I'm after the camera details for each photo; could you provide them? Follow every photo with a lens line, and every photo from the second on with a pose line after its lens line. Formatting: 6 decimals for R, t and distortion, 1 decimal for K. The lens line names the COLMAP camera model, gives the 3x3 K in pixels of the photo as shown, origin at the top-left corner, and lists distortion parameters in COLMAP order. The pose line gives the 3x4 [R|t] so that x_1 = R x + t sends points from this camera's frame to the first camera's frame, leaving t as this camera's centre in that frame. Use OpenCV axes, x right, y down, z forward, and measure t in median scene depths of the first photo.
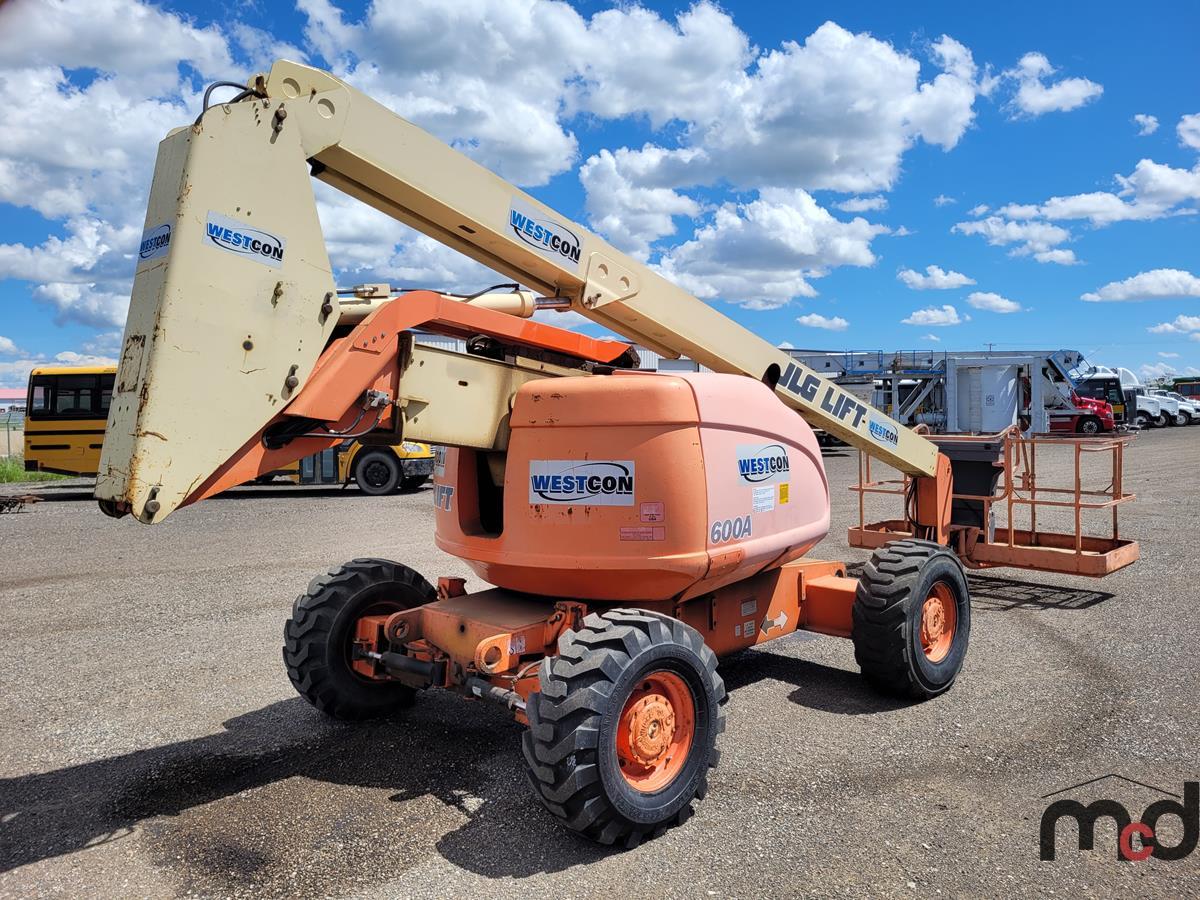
lens RADIAL K [[914.2, 0, 600.0], [0, 914.2, 450.0], [0, 0, 1]] dist [0.004933, -0.003620]
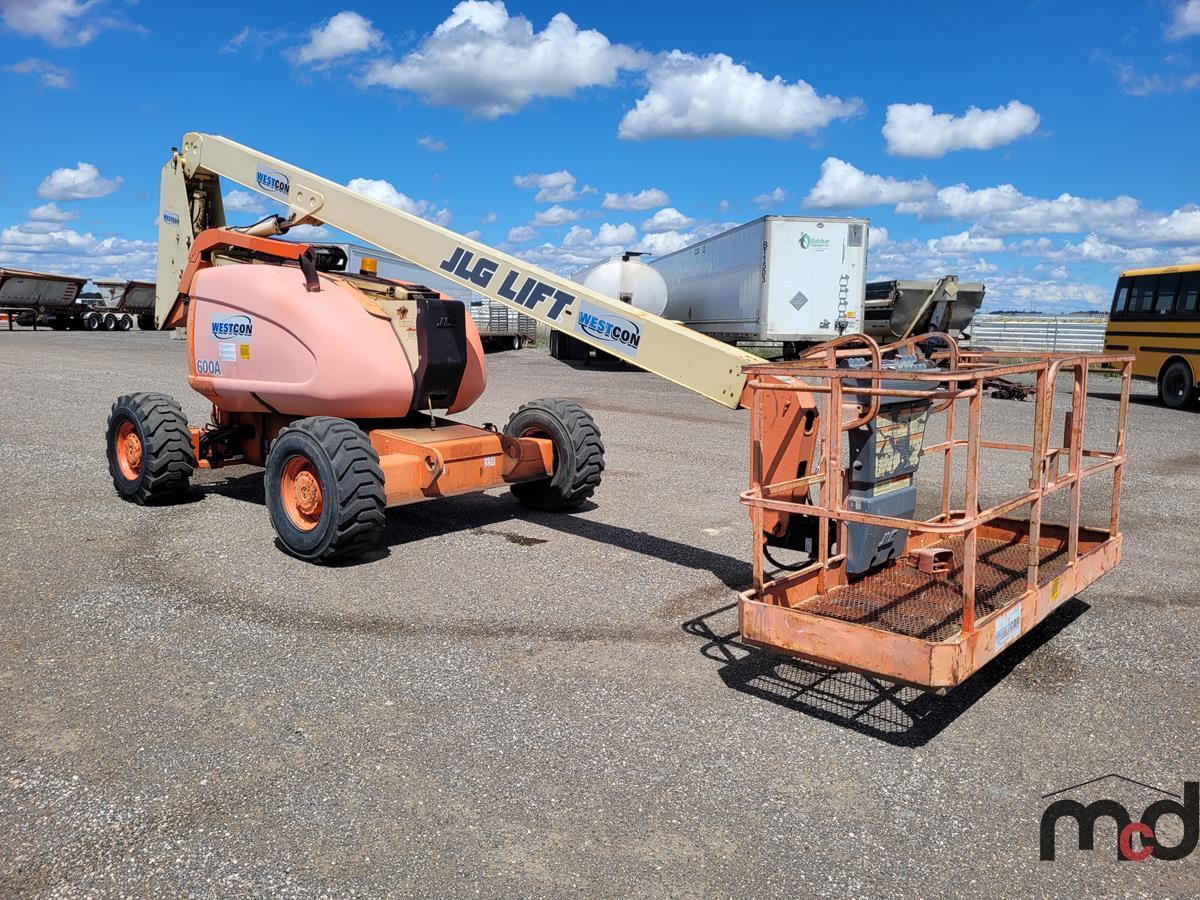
lens RADIAL K [[912.8, 0, 583.6], [0, 912.8, 449.9], [0, 0, 1]] dist [0.029912, -0.005698]
pose [[0.074036, 0.162110, -0.983991, 0.202114], [-0.067412, 0.985256, 0.157246, -0.007234], [0.994975, 0.054691, 0.083873, 0.174874]]
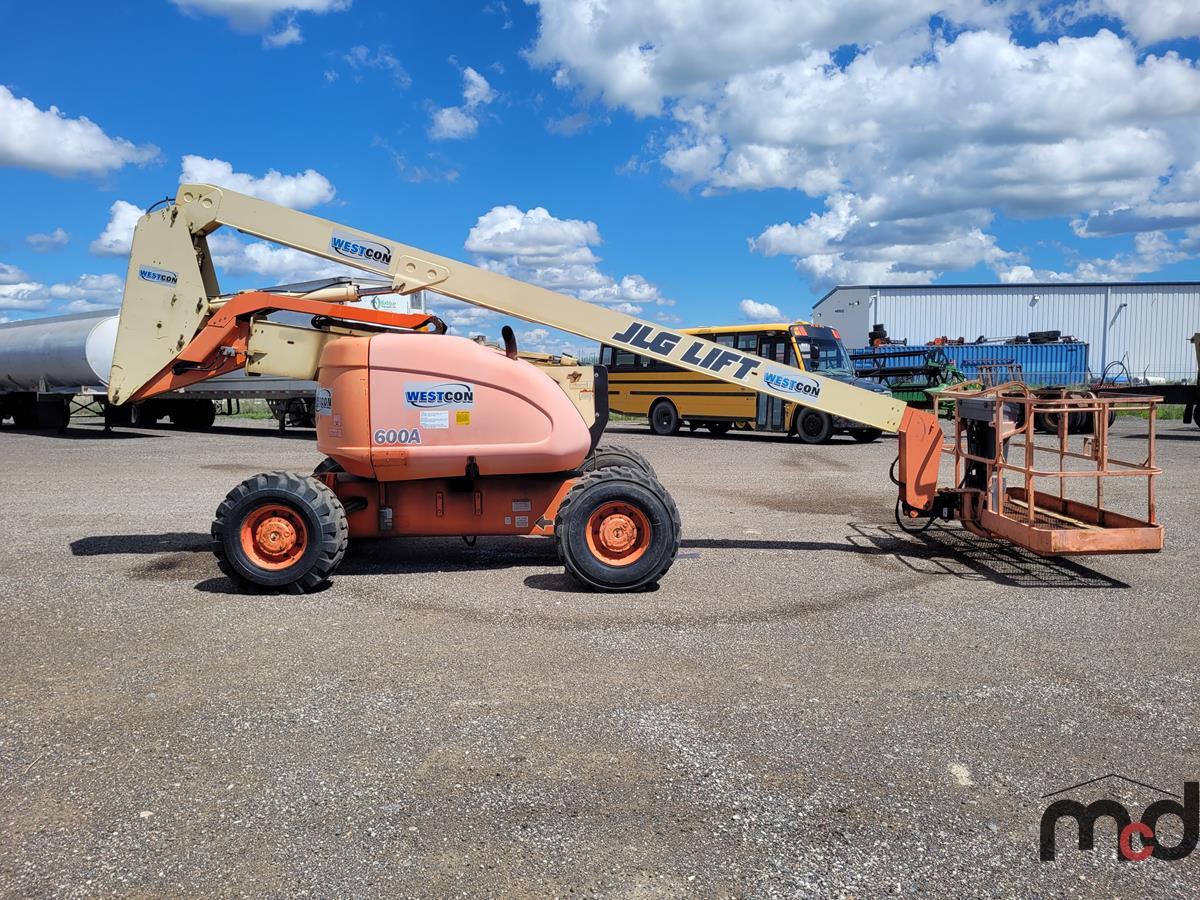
lens RADIAL K [[912.8, 0, 583.6], [0, 912.8, 449.9], [0, 0, 1]] dist [0.029912, -0.005698]
pose [[0.717814, 0.072192, -0.692482, 0.166155], [-0.041087, 0.997269, 0.061375, 0.000212], [0.695022, -0.015604, 0.718819, 0.013019]]
